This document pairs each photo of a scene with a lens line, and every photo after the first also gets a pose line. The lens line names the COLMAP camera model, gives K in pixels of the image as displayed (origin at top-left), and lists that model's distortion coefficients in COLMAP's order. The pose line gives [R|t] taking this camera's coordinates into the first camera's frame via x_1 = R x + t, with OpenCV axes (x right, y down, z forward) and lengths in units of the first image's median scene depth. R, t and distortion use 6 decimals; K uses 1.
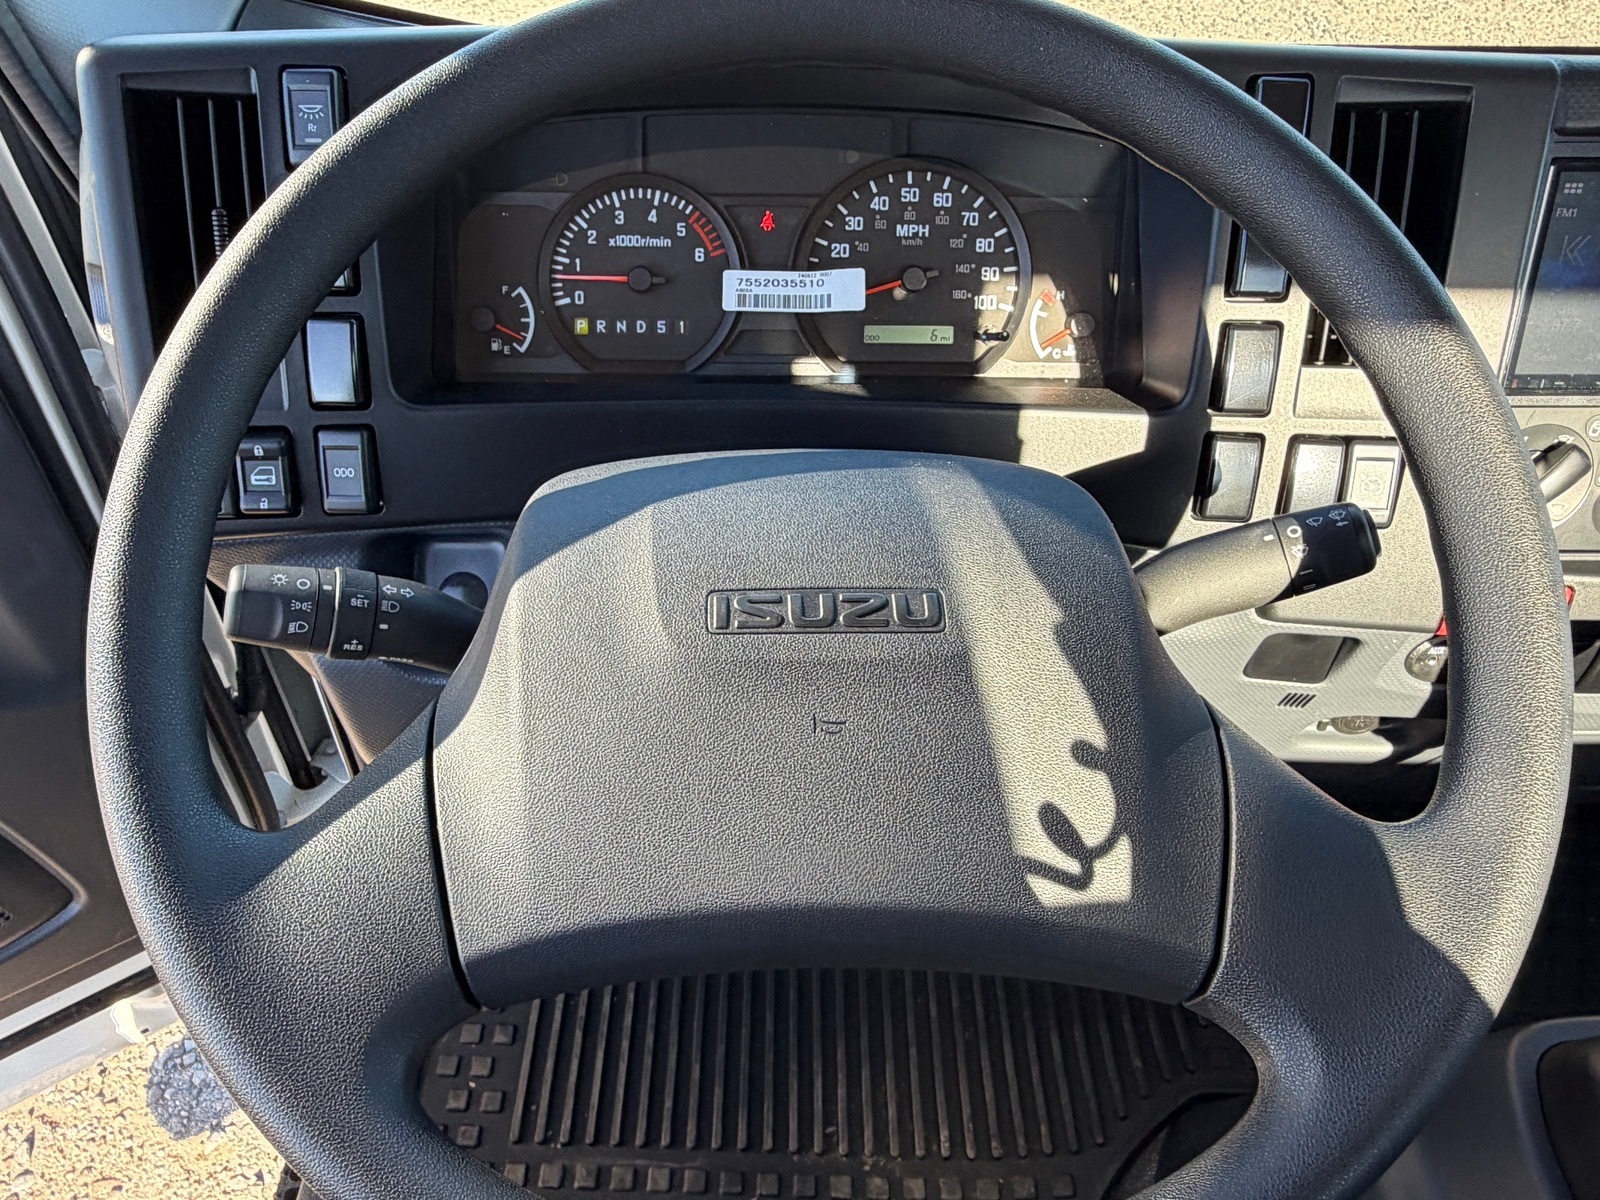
lens RADIAL K [[1215.5, 0, 739.8], [0, 1215.5, 606.8], [0, 0, 1]] dist [-0.001402, 0.008980]
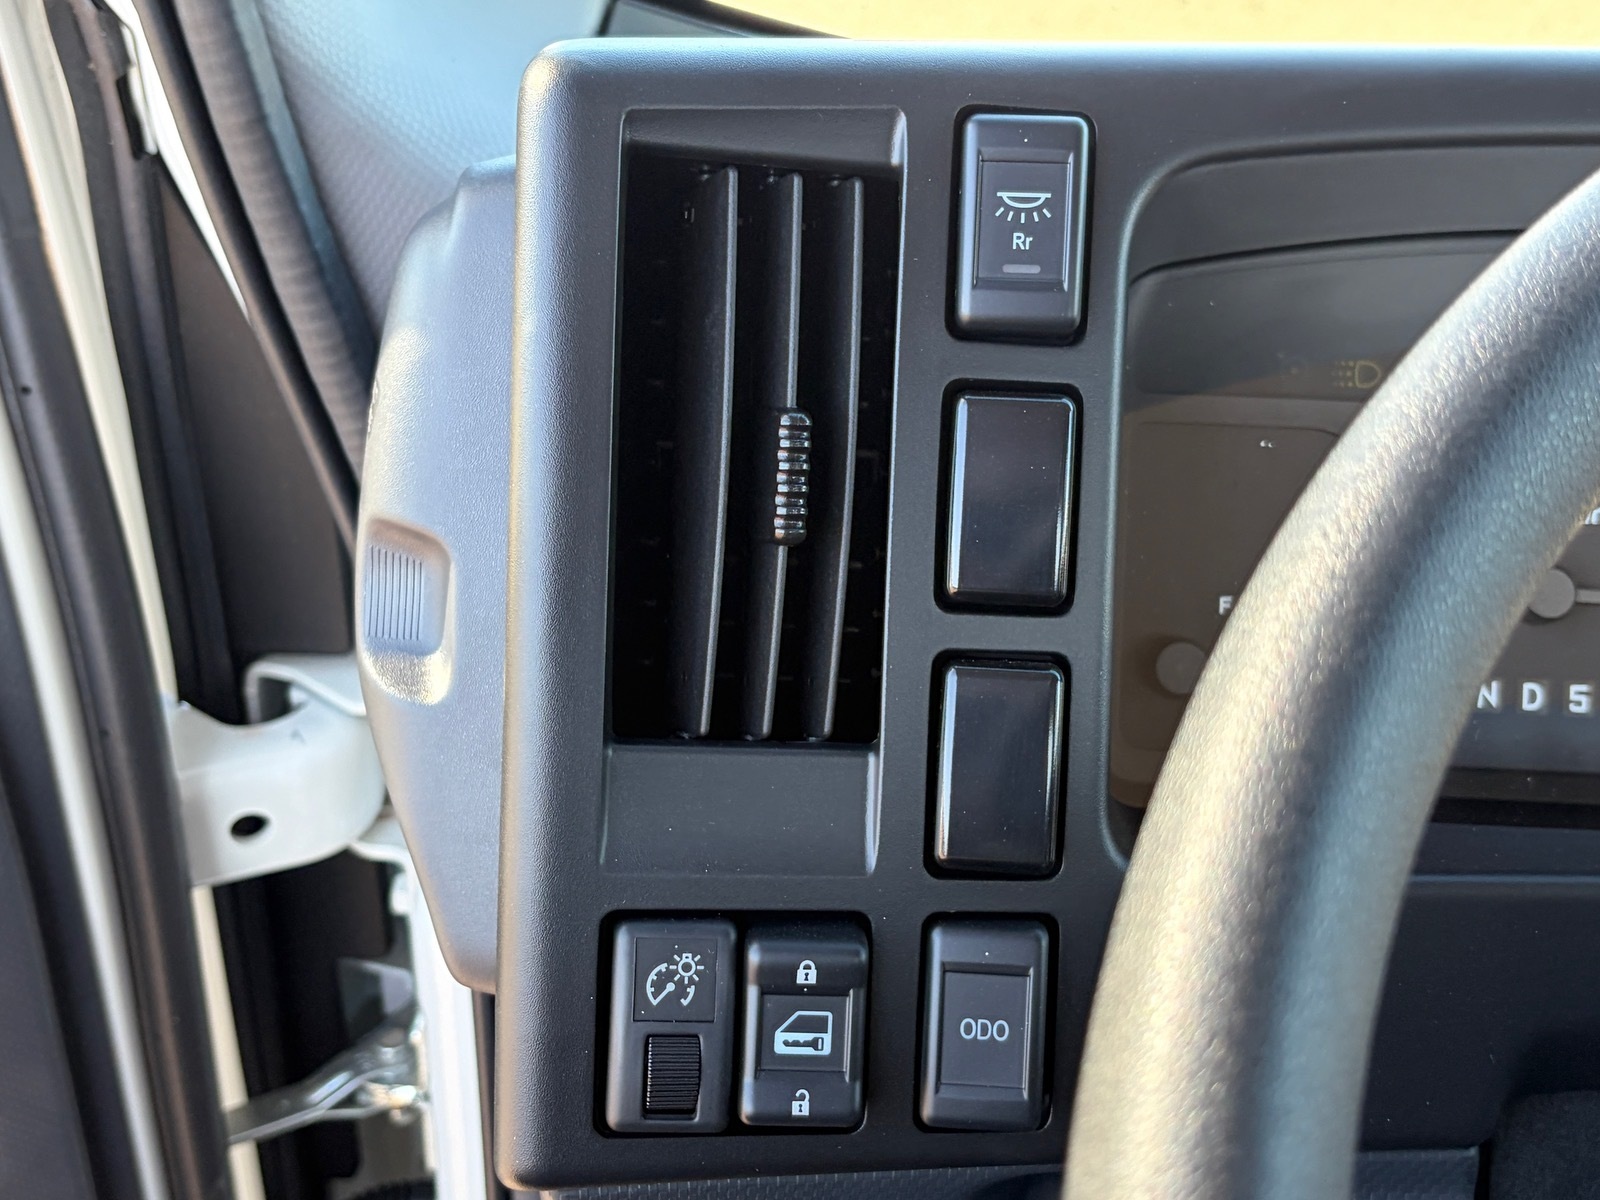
lens RADIAL K [[2138.0, 0, 803.2], [0, 2138.0, 593.0], [0, 0, 1]] dist [0.097904, 0.000000]
pose [[0.998863, 0.036141, -0.031085, -0.328359], [-0.042659, 0.968718, -0.244472, -0.065319], [0.021277, 0.245520, 0.969158, 0.230416]]
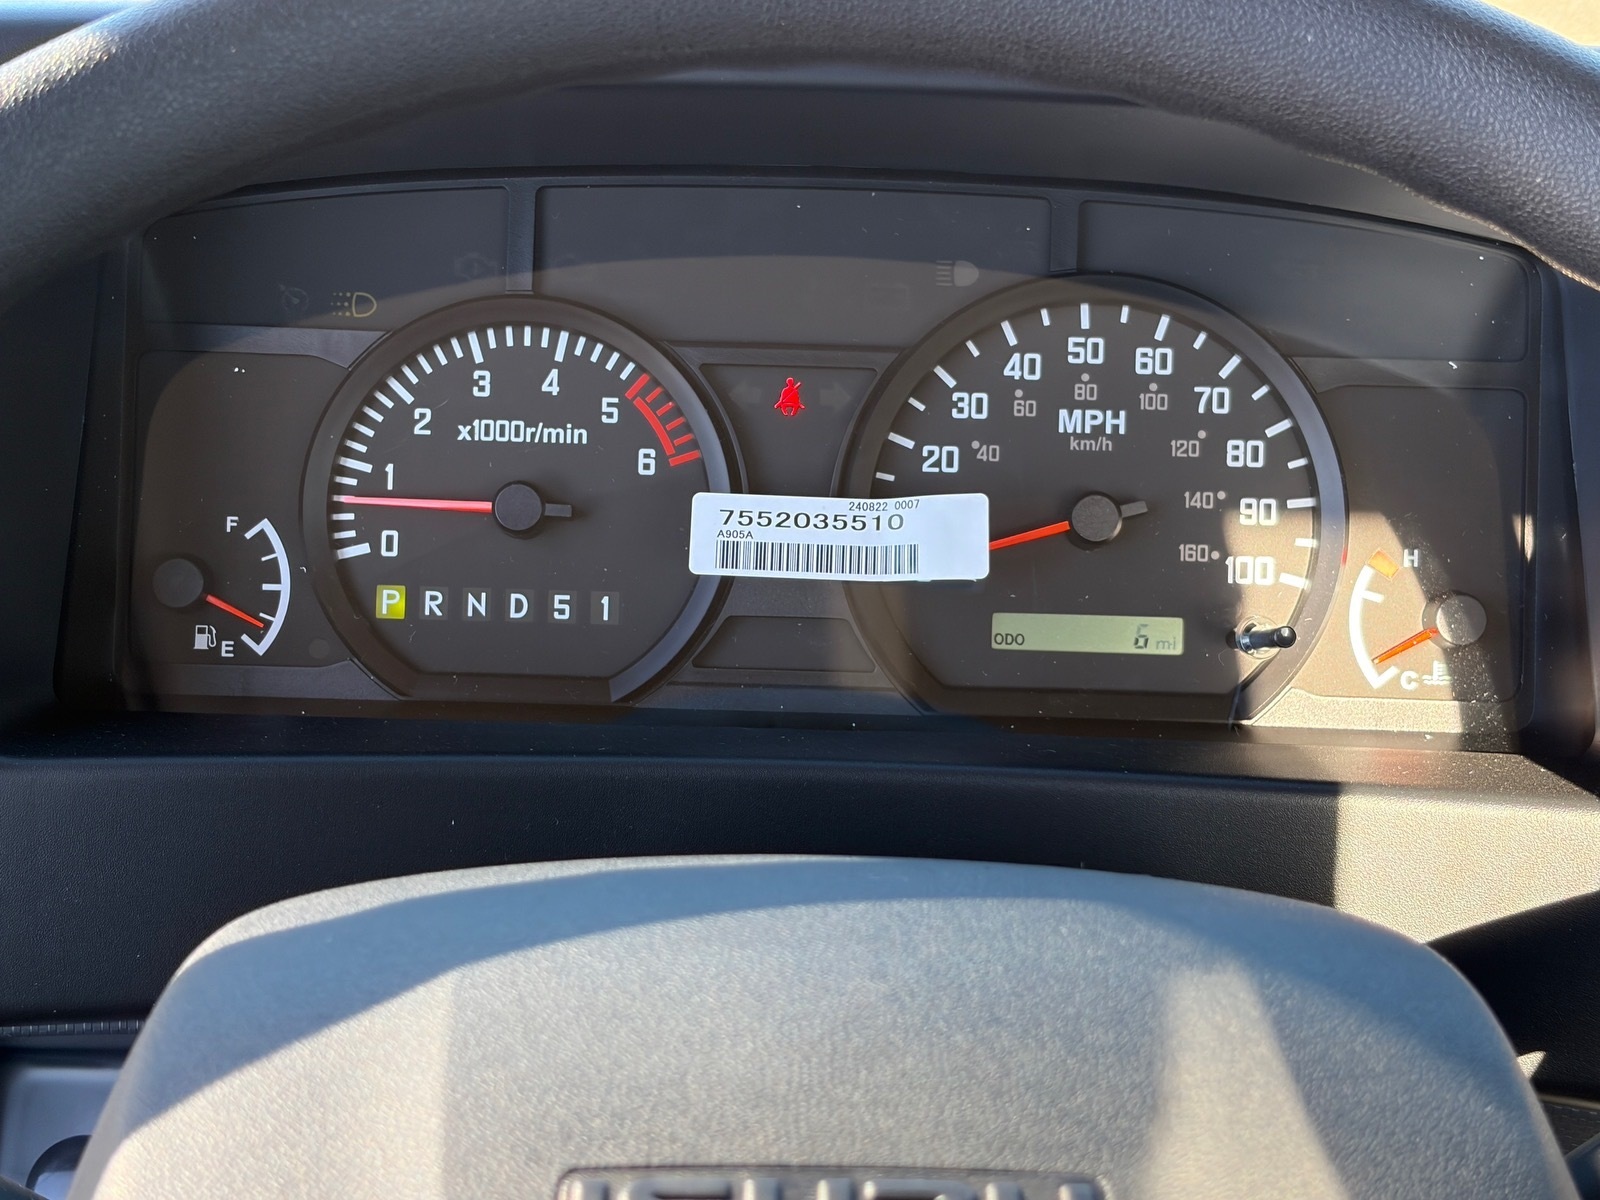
lens RADIAL K [[2575.3, 0, 794.4], [0, 2575.3, 610.6], [0, 0, 1]] dist [0.142880, 0.000000]
pose [[0.999803, 0.019442, -0.003941, 0.030436], [-0.019822, 0.971407, -0.236593, 0.006022], [-0.000772, 0.236625, 0.971601, 0.028829]]
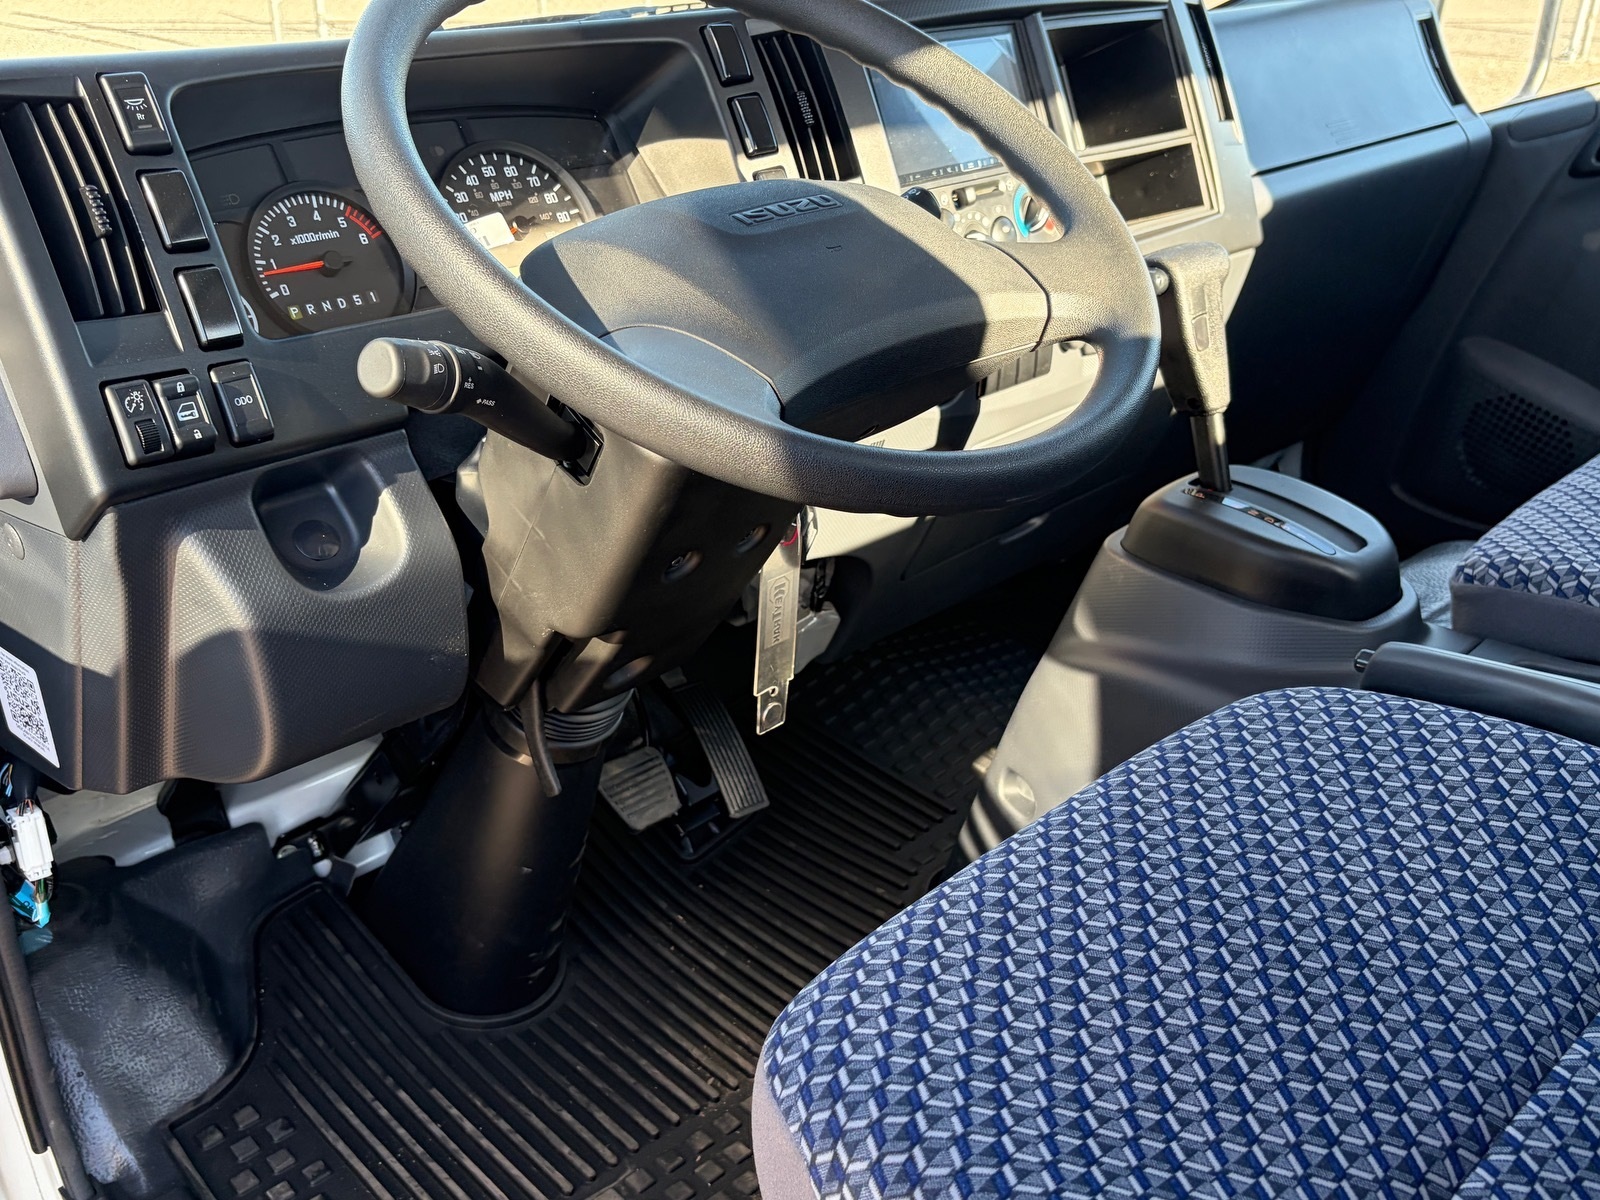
lens RADIAL K [[1559.9, 0, 799.8], [0, 1559.9, 604.8], [0, 0, 1]] dist [0.003279, 0.000000]
pose [[0.695696, -0.312478, 0.646811, -0.846543], [0.500146, 0.857030, -0.123911, 0.426534], [-0.515617, 0.409704, 0.752517, -0.229706]]
